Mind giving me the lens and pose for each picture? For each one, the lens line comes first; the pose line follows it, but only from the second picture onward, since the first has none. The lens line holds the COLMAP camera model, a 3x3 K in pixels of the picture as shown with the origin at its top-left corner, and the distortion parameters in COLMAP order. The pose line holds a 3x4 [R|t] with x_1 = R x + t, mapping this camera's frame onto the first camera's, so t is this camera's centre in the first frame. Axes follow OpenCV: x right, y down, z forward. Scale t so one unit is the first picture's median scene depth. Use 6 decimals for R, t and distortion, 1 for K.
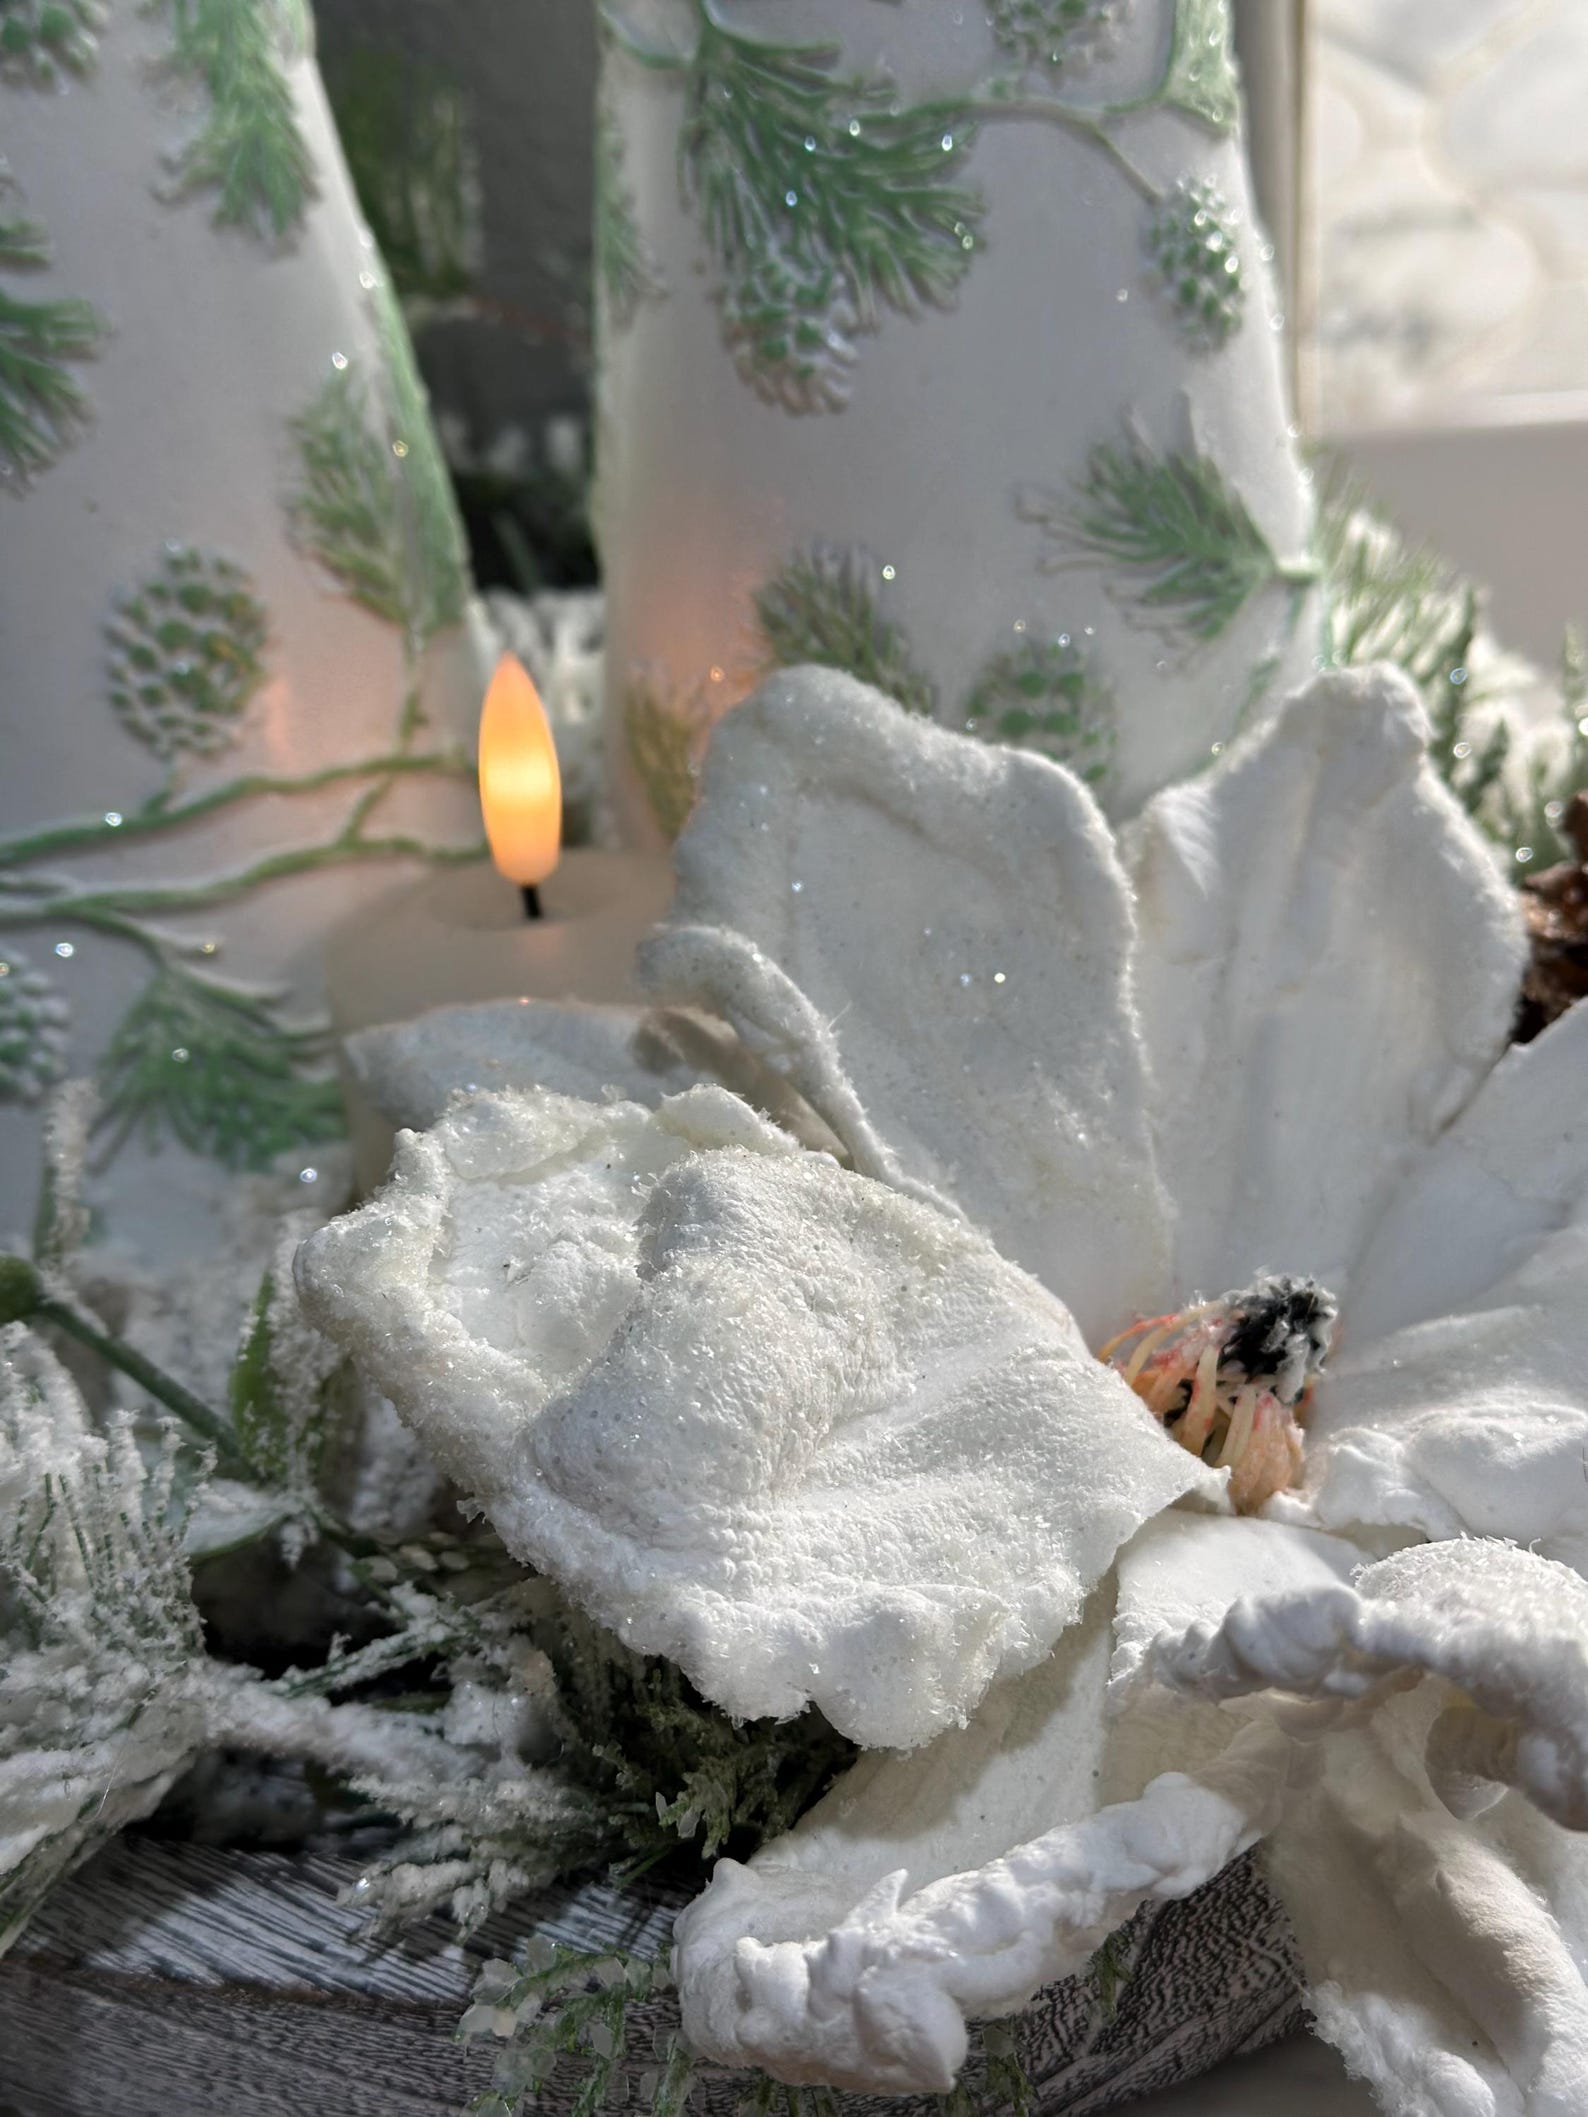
lens RADIAL K [[2971.2, 0, 794.0], [0, 2971.2, 1058.5], [0, 0, 1]] dist [0.157654, -0.609739]
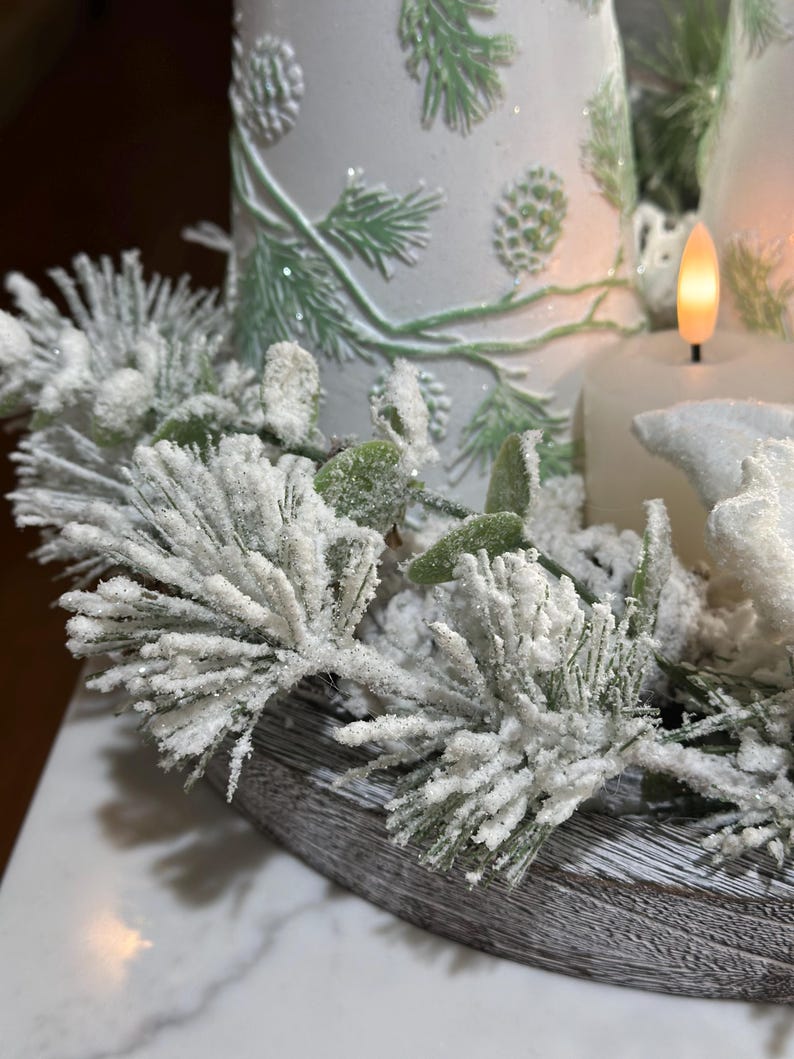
lens RADIAL K [[1486.3, 0, 397.0], [0, 1486.3, 529.5], [0, 0, 1]] dist [0.157654, -0.609739]
pose [[0.997278, 0.038419, -0.062928, -0.280280], [-0.035772, 0.998449, 0.042662, 0.035956], [0.064469, -0.040295, 0.997106, 0.008482]]
